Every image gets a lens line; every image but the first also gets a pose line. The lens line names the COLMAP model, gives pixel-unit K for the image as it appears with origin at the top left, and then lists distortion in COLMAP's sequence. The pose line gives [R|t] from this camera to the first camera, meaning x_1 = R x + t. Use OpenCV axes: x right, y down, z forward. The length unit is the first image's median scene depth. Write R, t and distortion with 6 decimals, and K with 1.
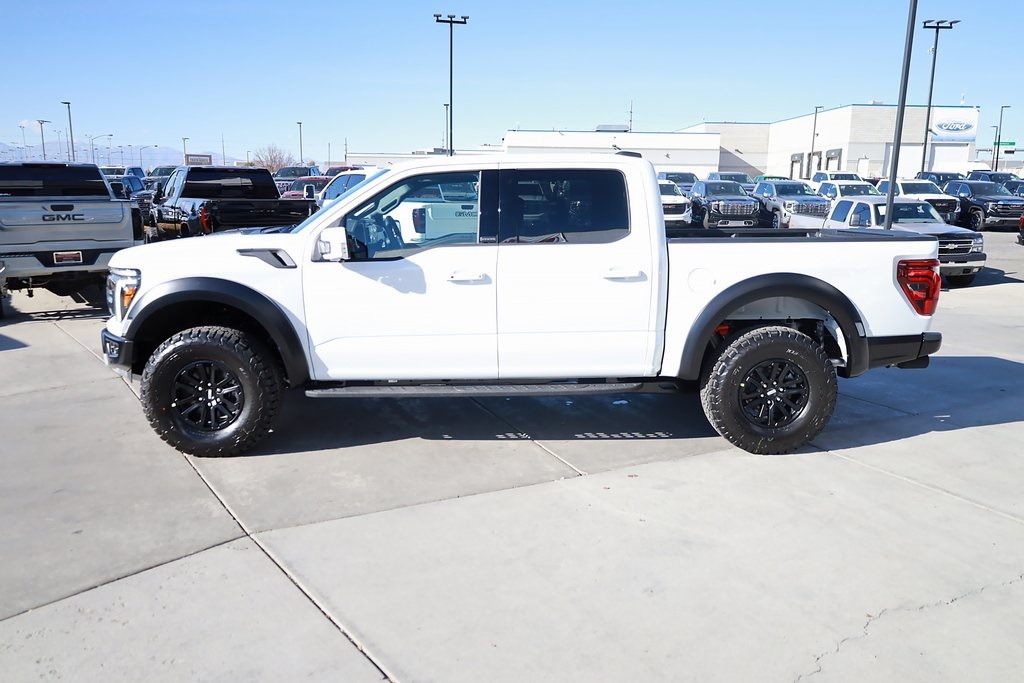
lens RADIAL K [[804.2, 0, 512.0], [0, 804.2, 341.5], [0, 0, 1]] dist [0.004701, -0.001353]
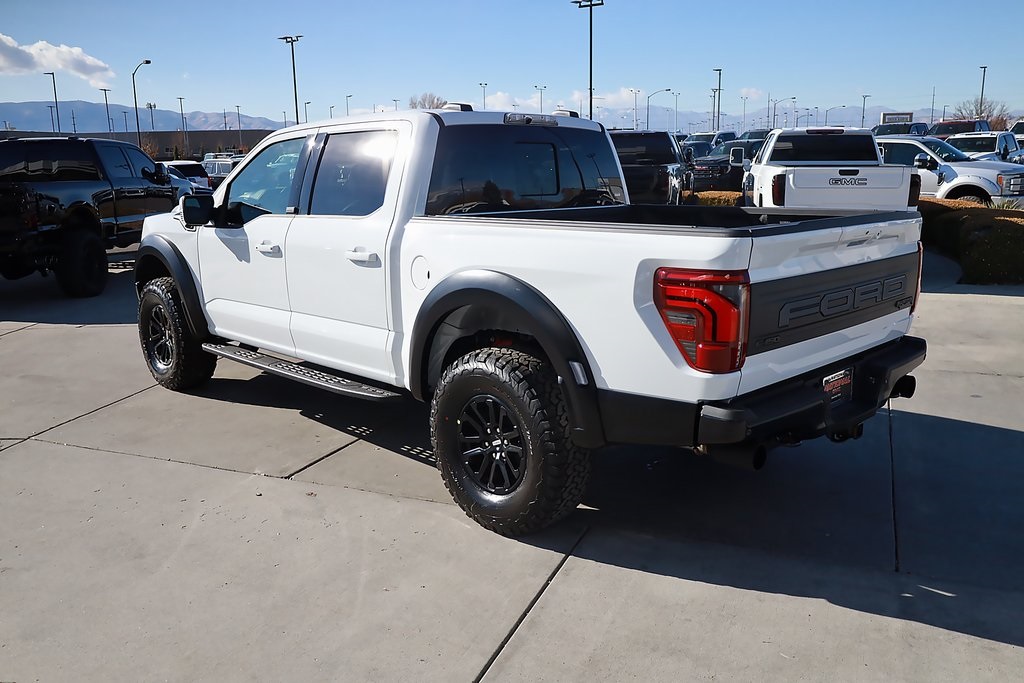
lens RADIAL K [[871.0, 0, 512.0], [0, 871.0, 341.5], [0, 0, 1]] dist [0.007828, -0.003924]
pose [[0.653453, 0.141049, -0.743710, 0.872352], [-0.121320, 0.989301, 0.081029, -0.085224], [0.747182, 0.037278, 0.663573, 0.505714]]
